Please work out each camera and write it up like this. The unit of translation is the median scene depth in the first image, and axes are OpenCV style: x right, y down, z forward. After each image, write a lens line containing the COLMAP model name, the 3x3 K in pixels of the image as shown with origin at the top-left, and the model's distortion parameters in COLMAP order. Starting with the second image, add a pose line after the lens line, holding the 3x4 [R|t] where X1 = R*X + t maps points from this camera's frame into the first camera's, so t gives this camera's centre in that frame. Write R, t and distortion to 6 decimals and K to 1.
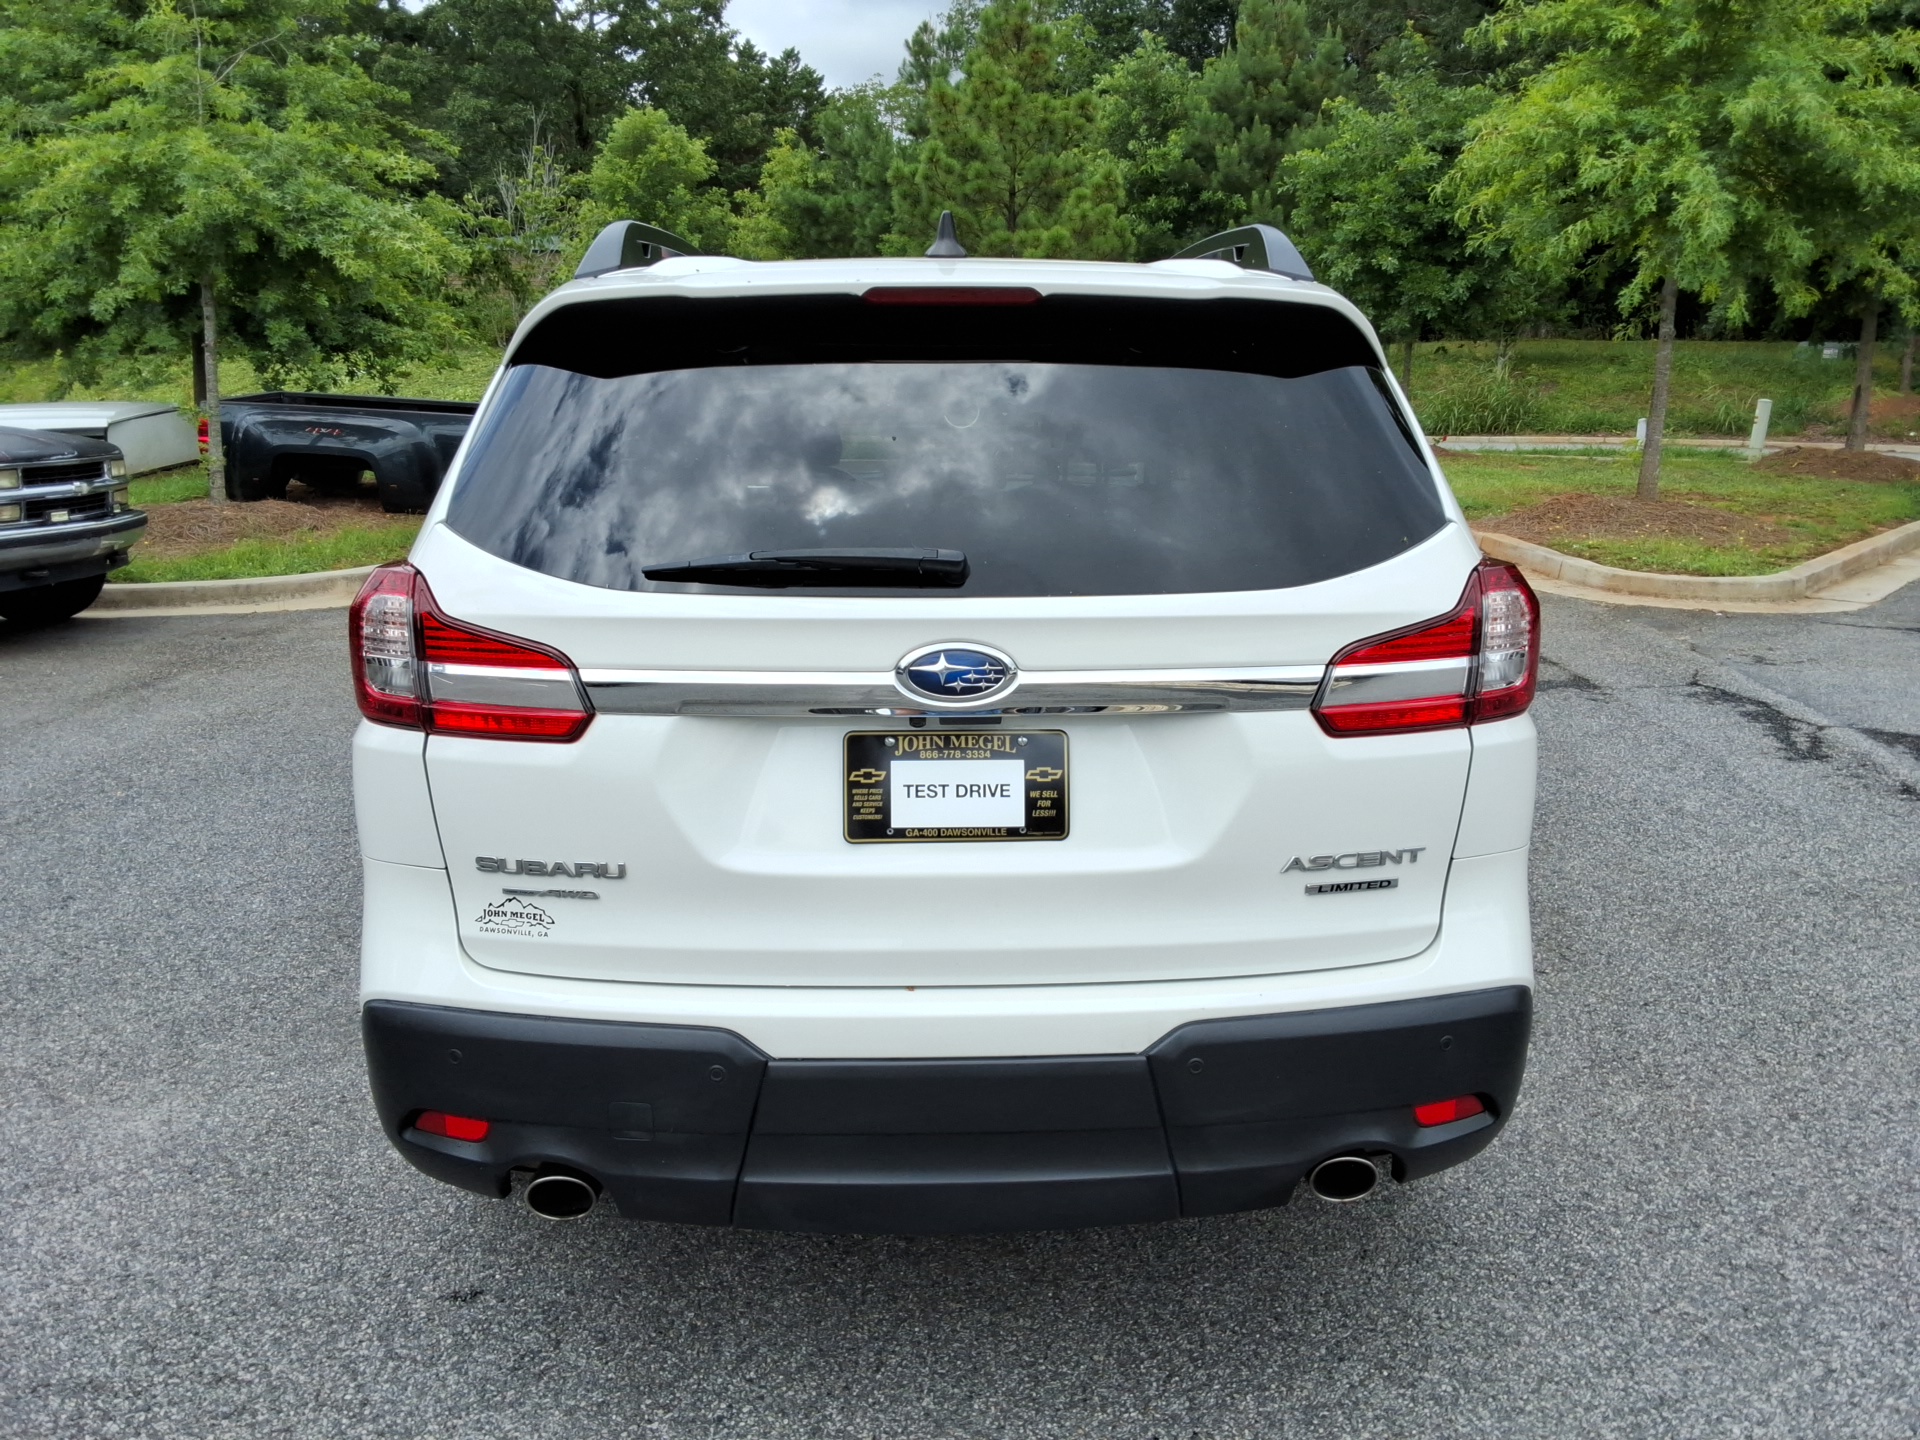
lens RADIAL K [[1532.2, 0, 967.0], [0, 1532.2, 716.8], [0, 0, 1]] dist [0.112787, -0.177278]
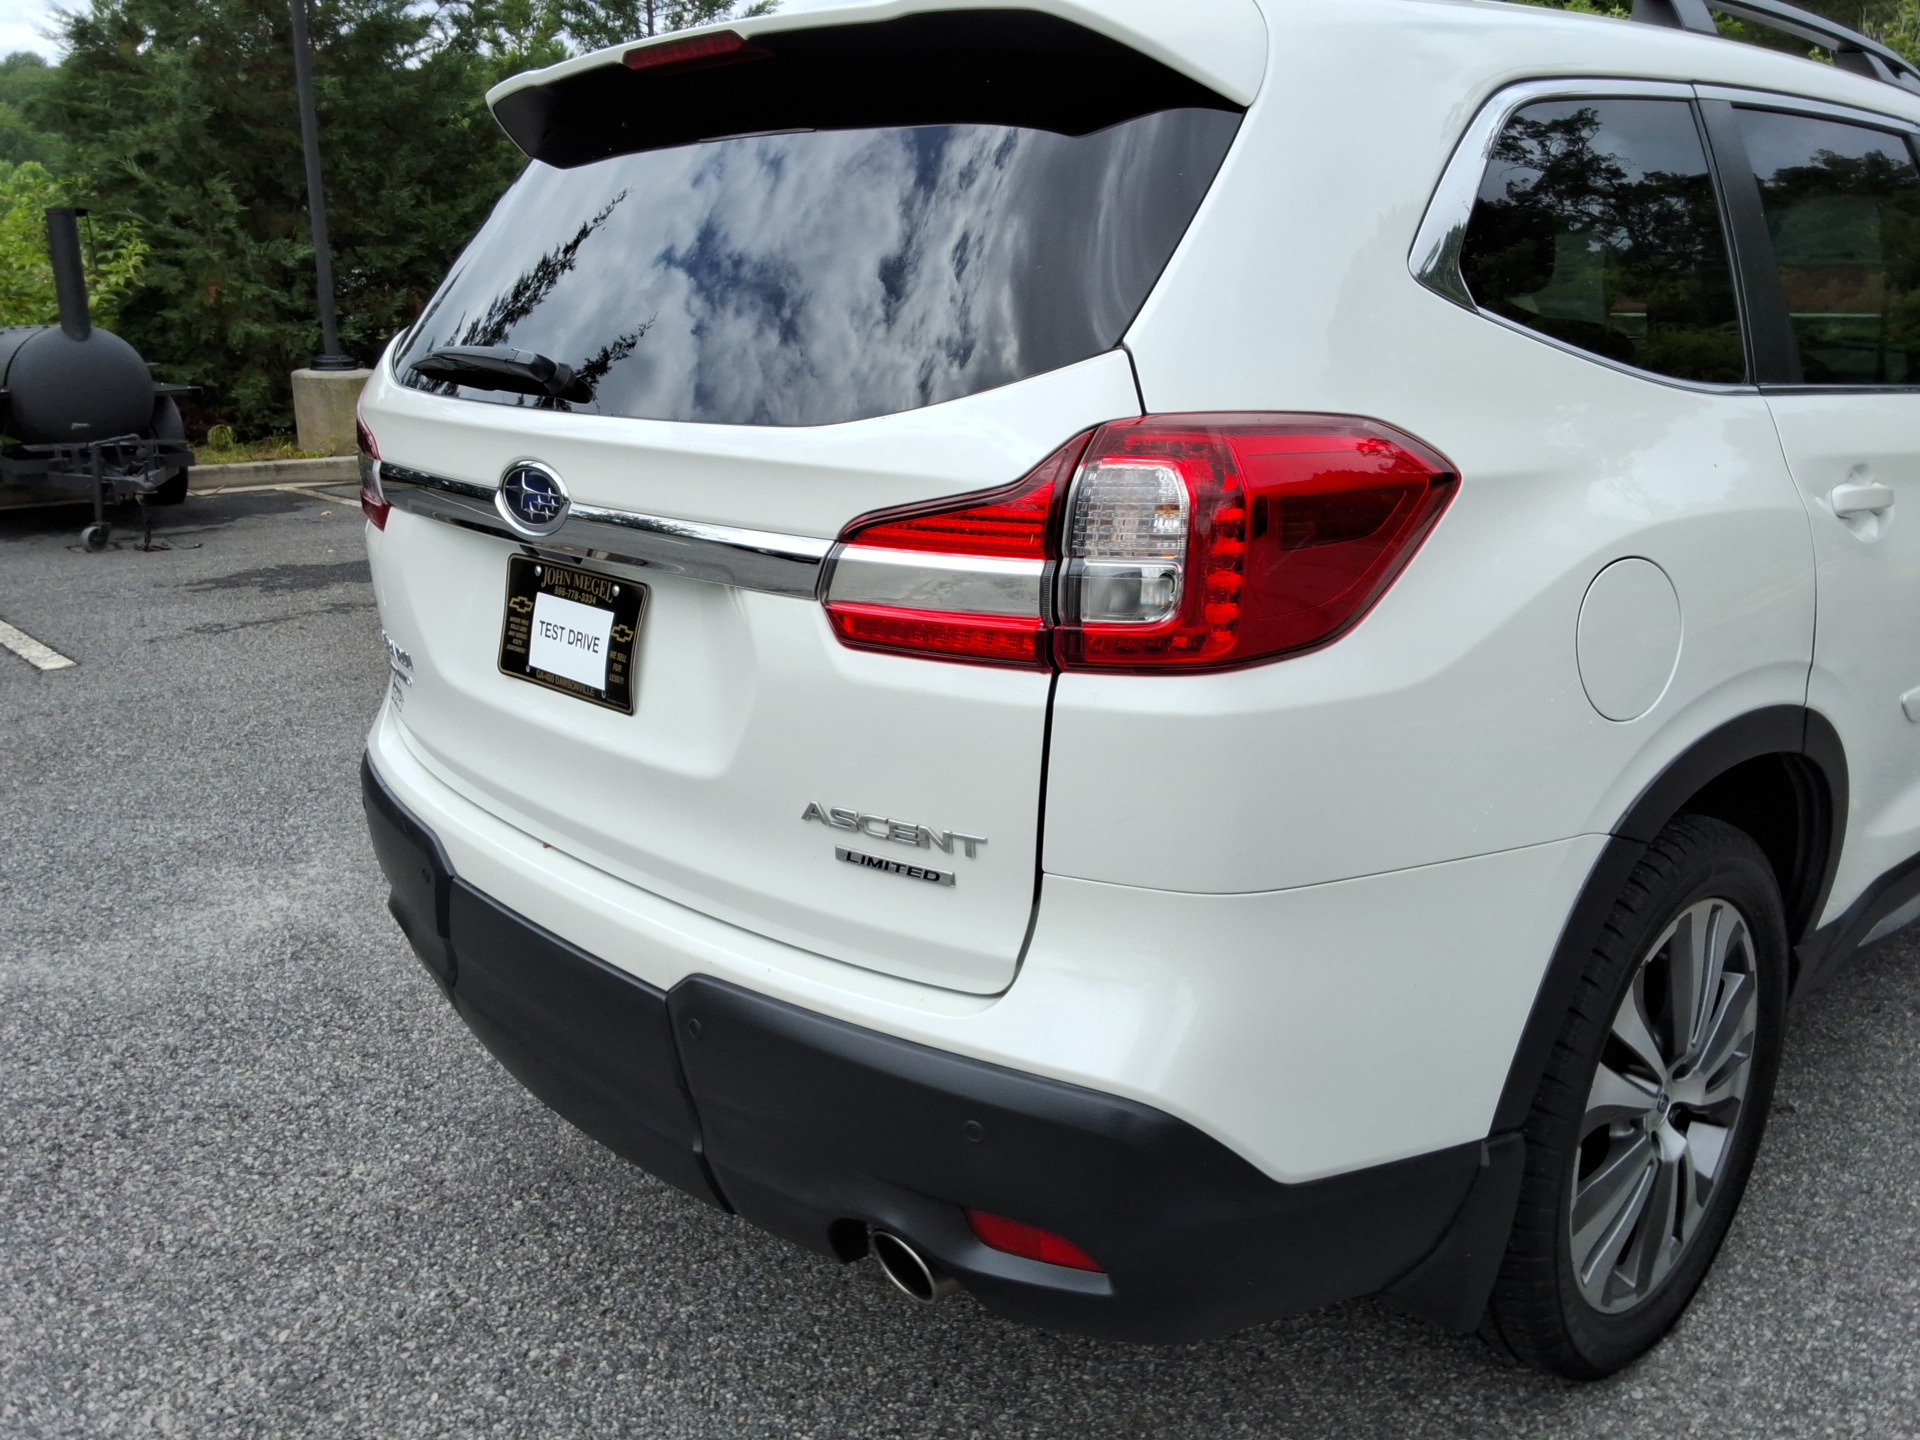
lens RADIAL K [[1549.5, 0, 981.9], [0, 1549.5, 723.2], [0, 0, 1]] dist [0.116245, -0.197608]
pose [[0.660530, 0.195942, -0.724780, 0.163660], [-0.149523, 0.980338, 0.128764, -0.010859], [0.735760, 0.023318, 0.676841, 0.115411]]
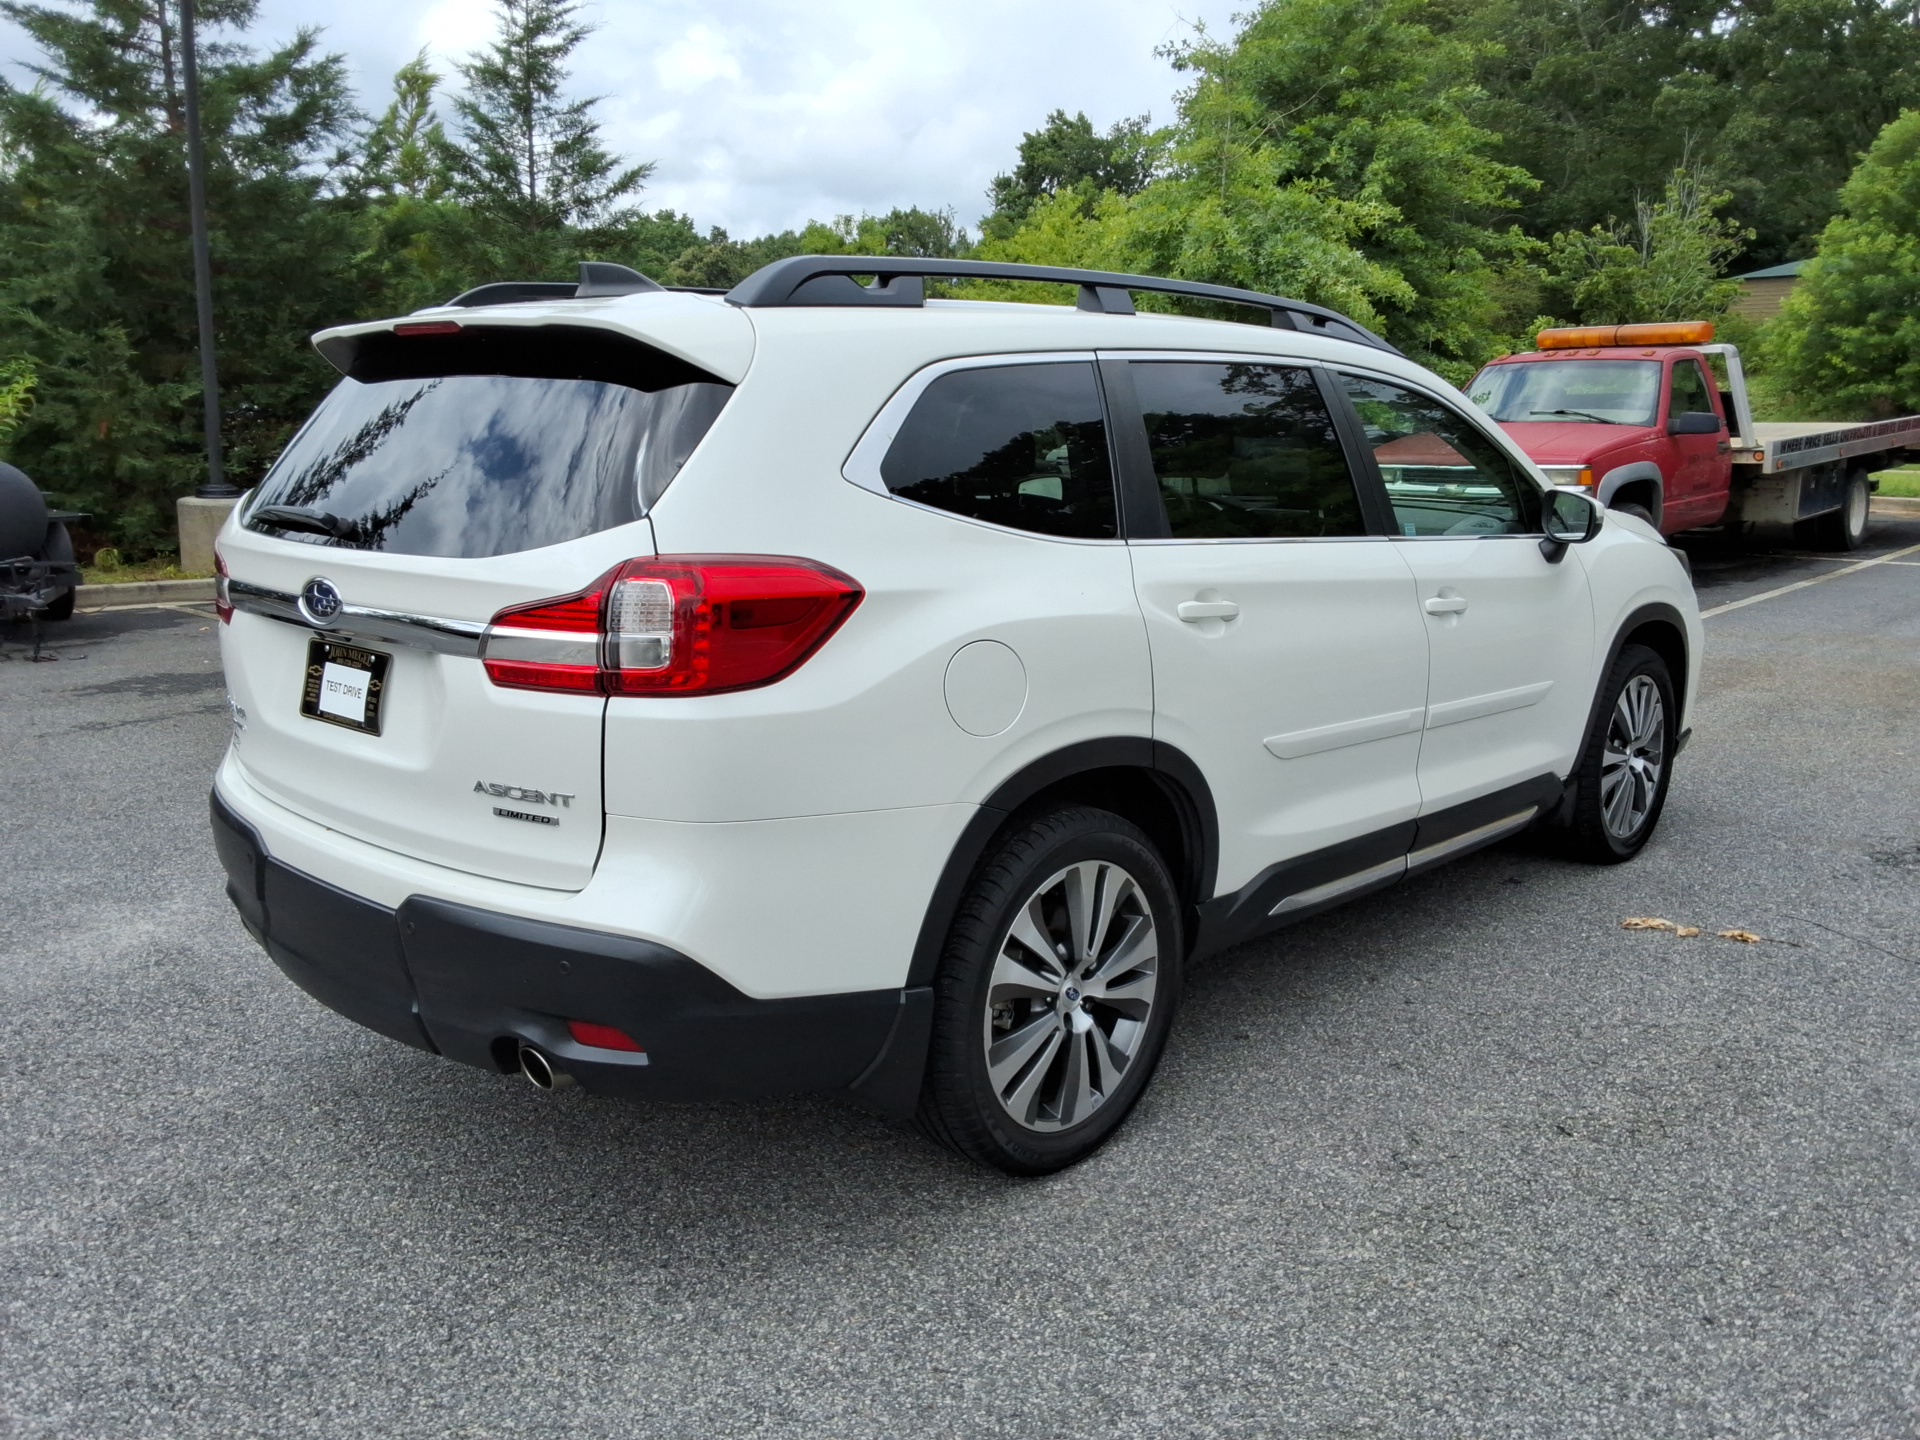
lens RADIAL K [[1532.2, 0, 967.0], [0, 1532.2, 716.8], [0, 0, 1]] dist [0.112787, -0.177278]
pose [[0.703720, 0.136015, -0.697337, 0.274886], [-0.151286, 0.987681, 0.039975, -0.013617], [0.694184, 0.077366, 0.715628, 0.079998]]
